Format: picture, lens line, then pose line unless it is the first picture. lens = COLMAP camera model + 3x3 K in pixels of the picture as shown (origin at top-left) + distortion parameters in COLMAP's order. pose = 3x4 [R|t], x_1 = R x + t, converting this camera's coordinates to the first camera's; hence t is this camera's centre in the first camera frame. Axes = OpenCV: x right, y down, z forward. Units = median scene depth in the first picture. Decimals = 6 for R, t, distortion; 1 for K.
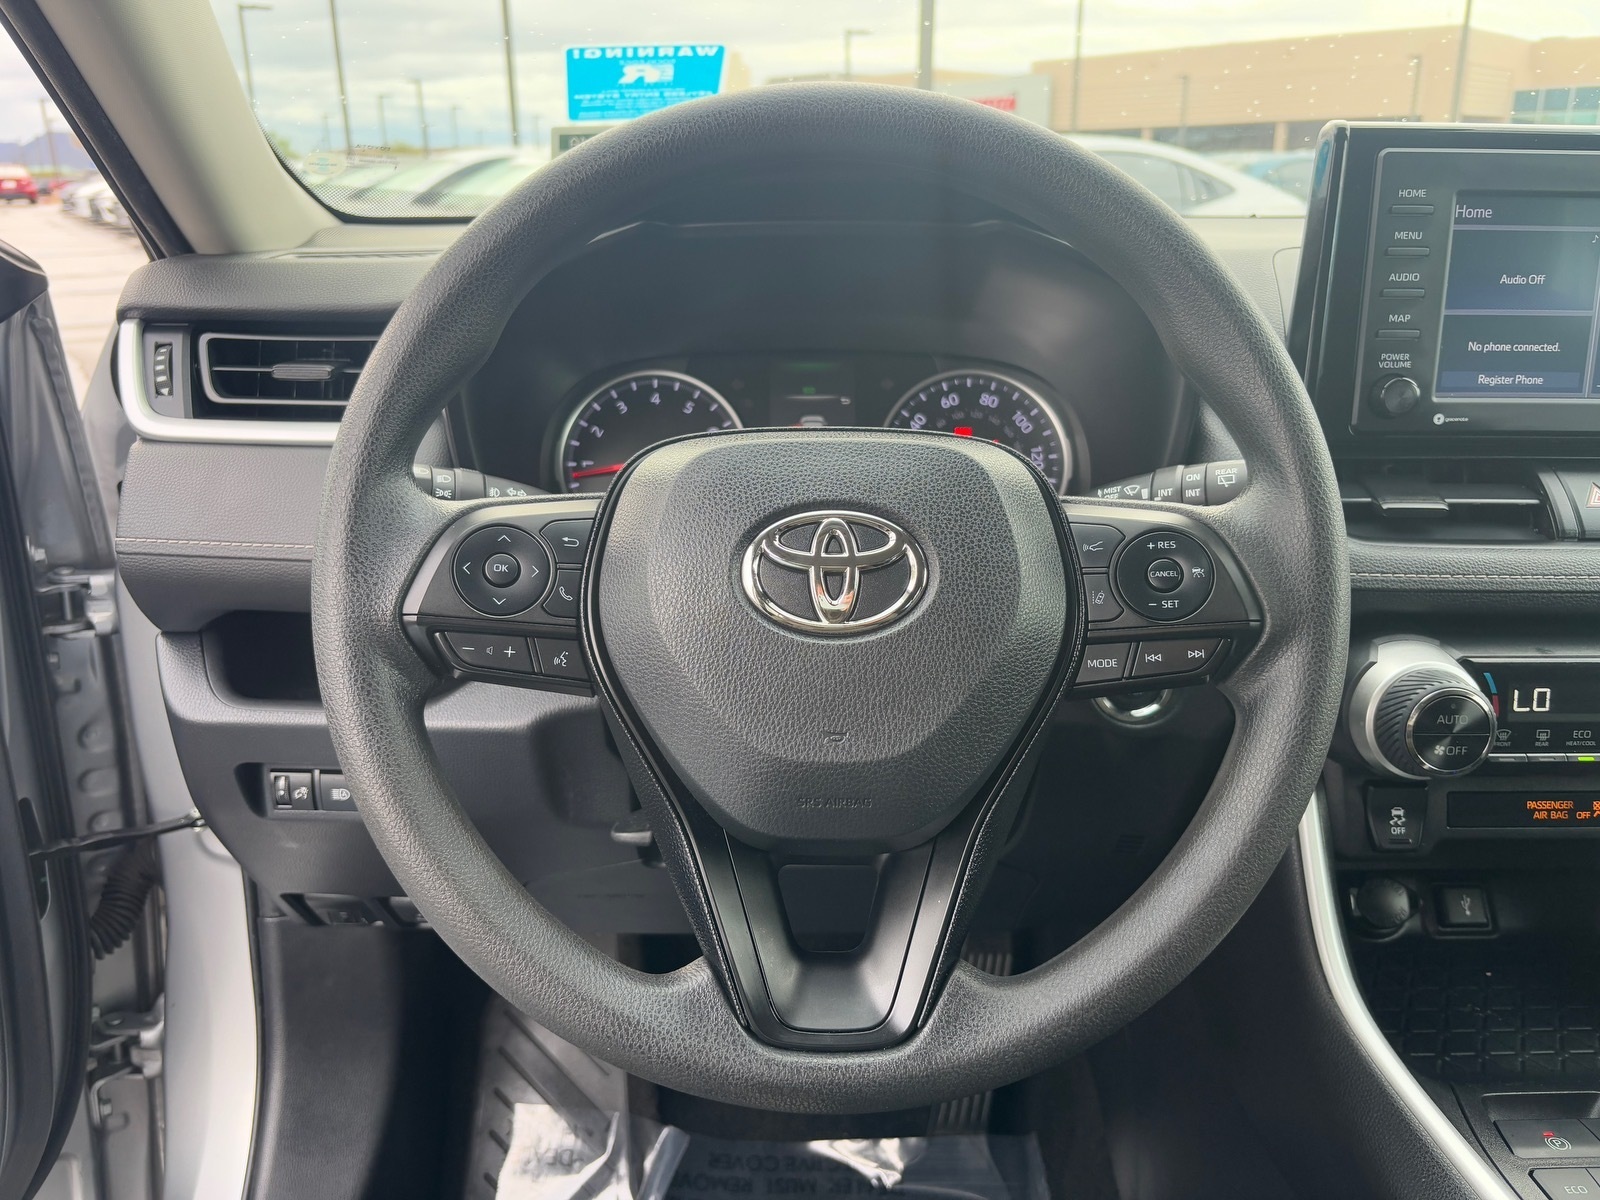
lens RADIAL K [[1225.2, 0, 792.9], [0, 1225.2, 595.3], [0, 0, 1]] dist [0.037844, -0.043844]
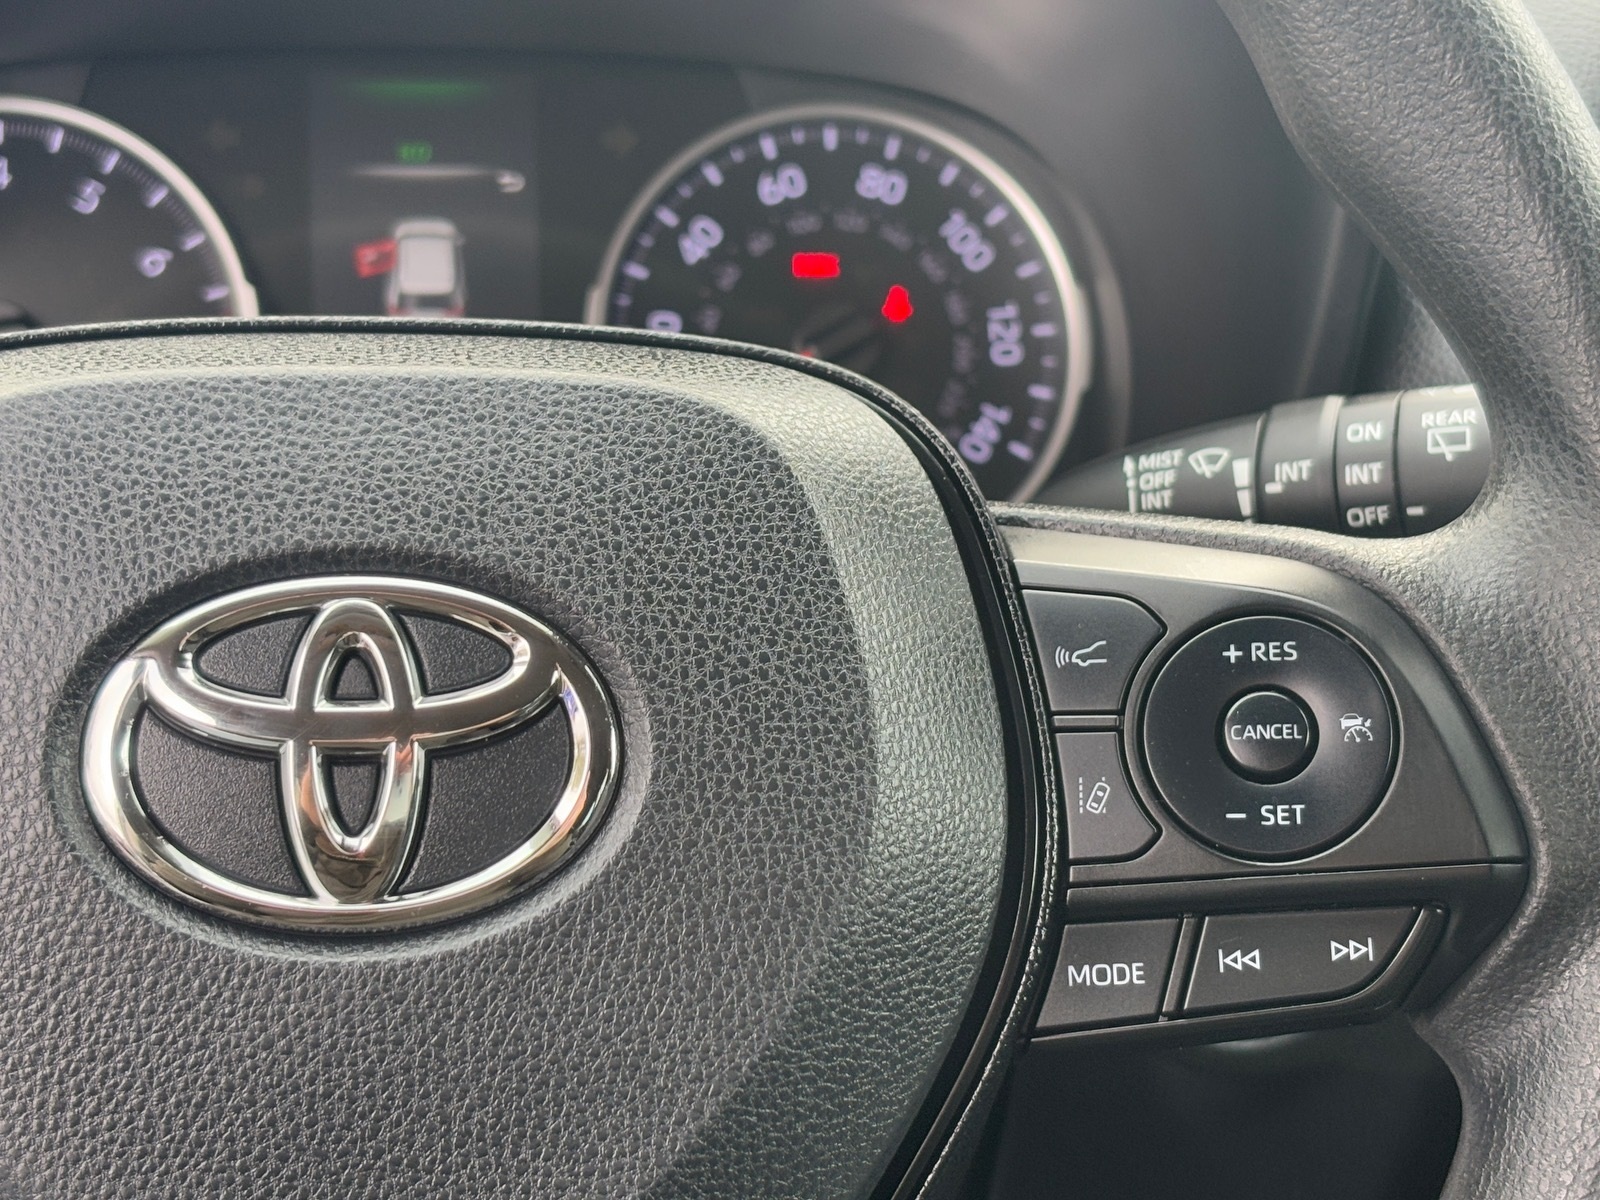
lens RADIAL K [[2849.4, 0, 833.4], [0, 2849.4, 632.2], [0, 0, 1]] dist [0.094646, 0.000000]
pose [[0.994818, -0.011233, 0.101045, 0.065035], [0.007991, 0.999442, 0.032430, -0.058724], [-0.101353, -0.031455, 0.994353, 0.121584]]
